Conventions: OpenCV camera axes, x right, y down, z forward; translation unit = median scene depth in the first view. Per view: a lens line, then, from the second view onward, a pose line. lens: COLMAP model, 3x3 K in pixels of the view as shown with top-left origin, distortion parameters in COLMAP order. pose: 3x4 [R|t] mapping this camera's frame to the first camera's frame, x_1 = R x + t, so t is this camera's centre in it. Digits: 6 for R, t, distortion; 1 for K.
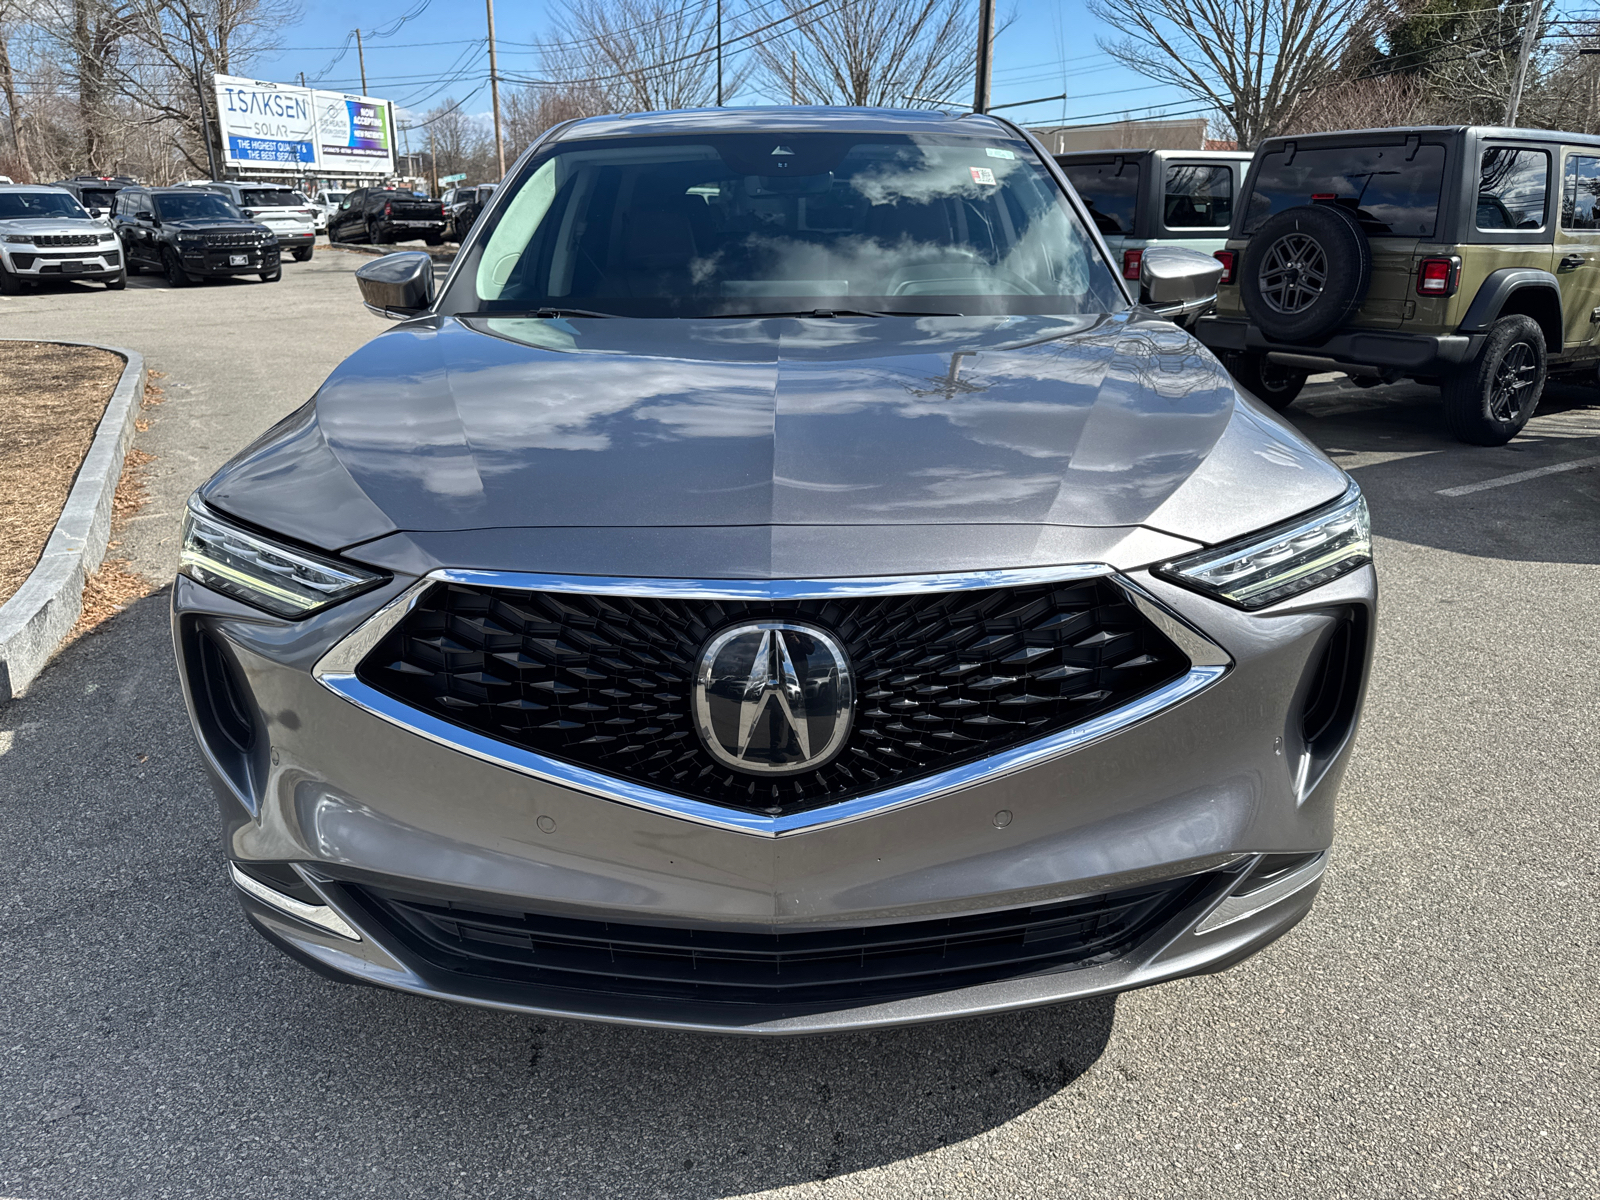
lens RADIAL K [[1160.3, 0, 805.0], [0, 1160.3, 607.4], [0, 0, 1]] dist [0.003273, -0.009735]
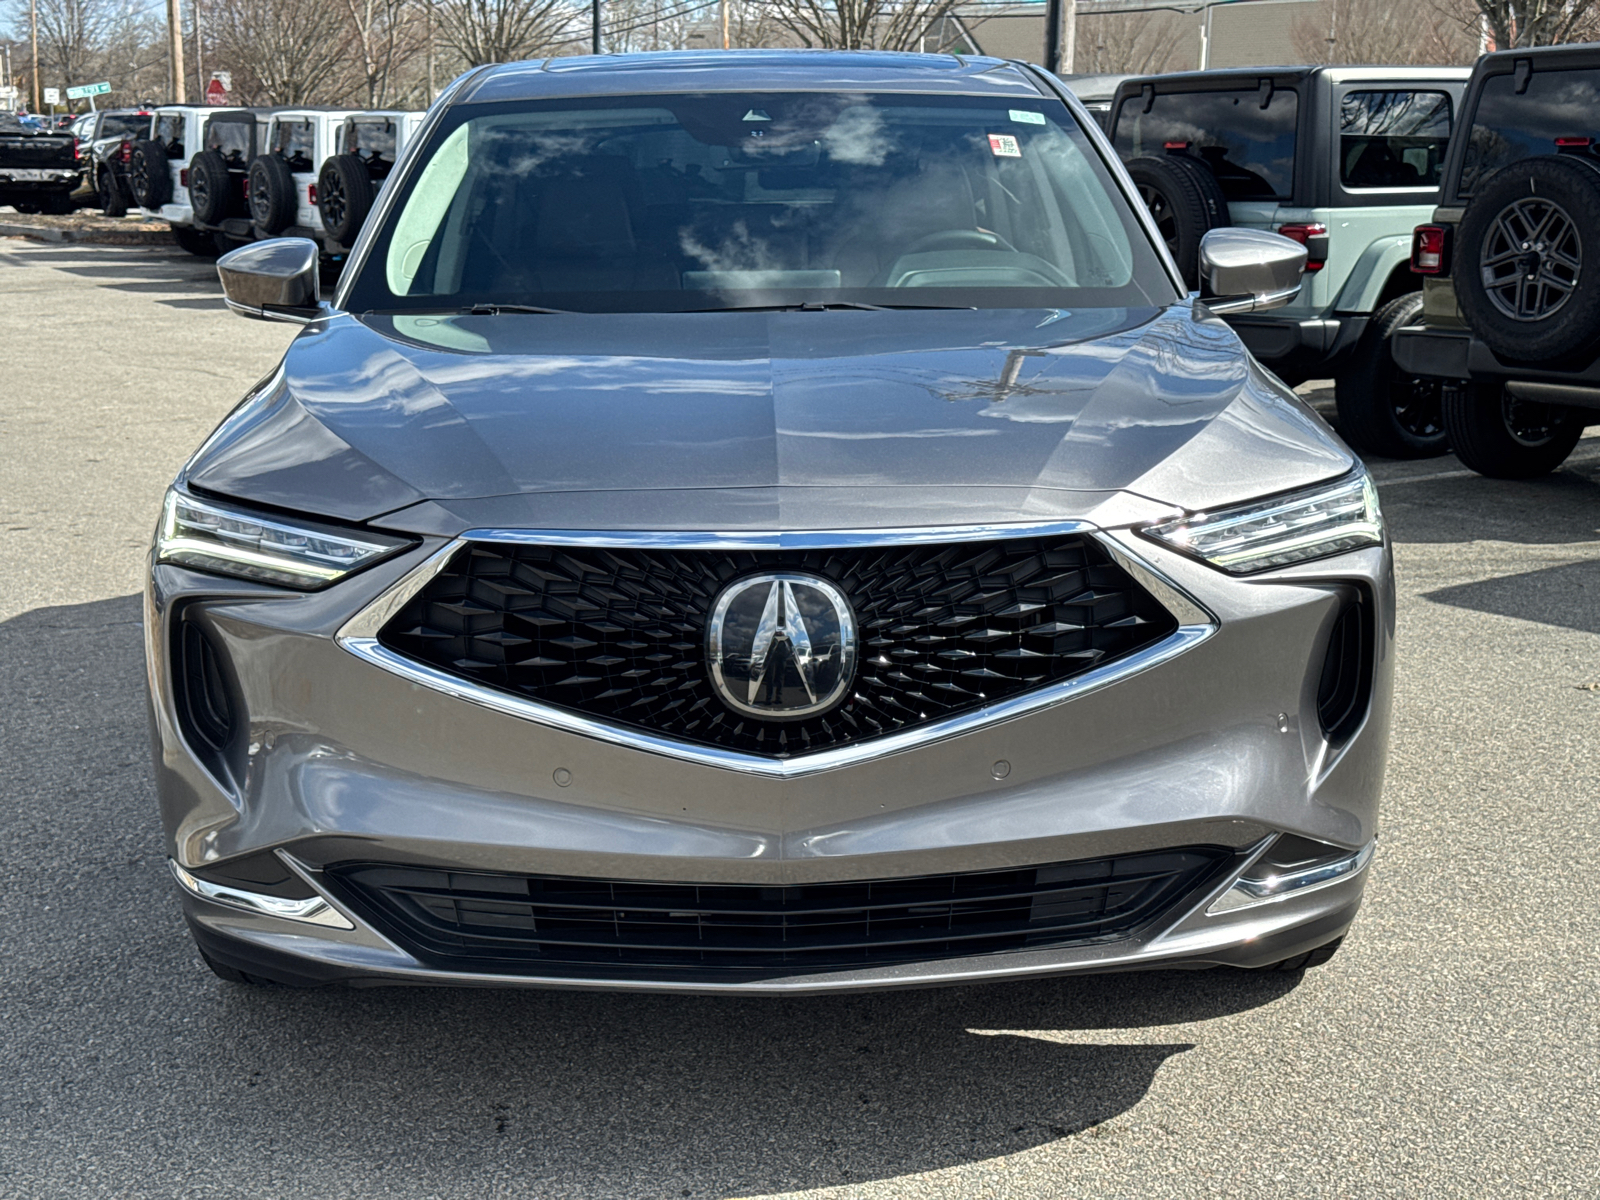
lens RADIAL K [[2330.6, 0, 796.7], [0, 2330.6, 594.1], [0, 0, 1]] dist [0.087908, 0.000000]
pose [[0.999731, -0.005407, 0.022544, -0.012416], [0.008517, 0.990081, -0.140239, 0.067703], [-0.021562, 0.140393, 0.989861, -0.229137]]
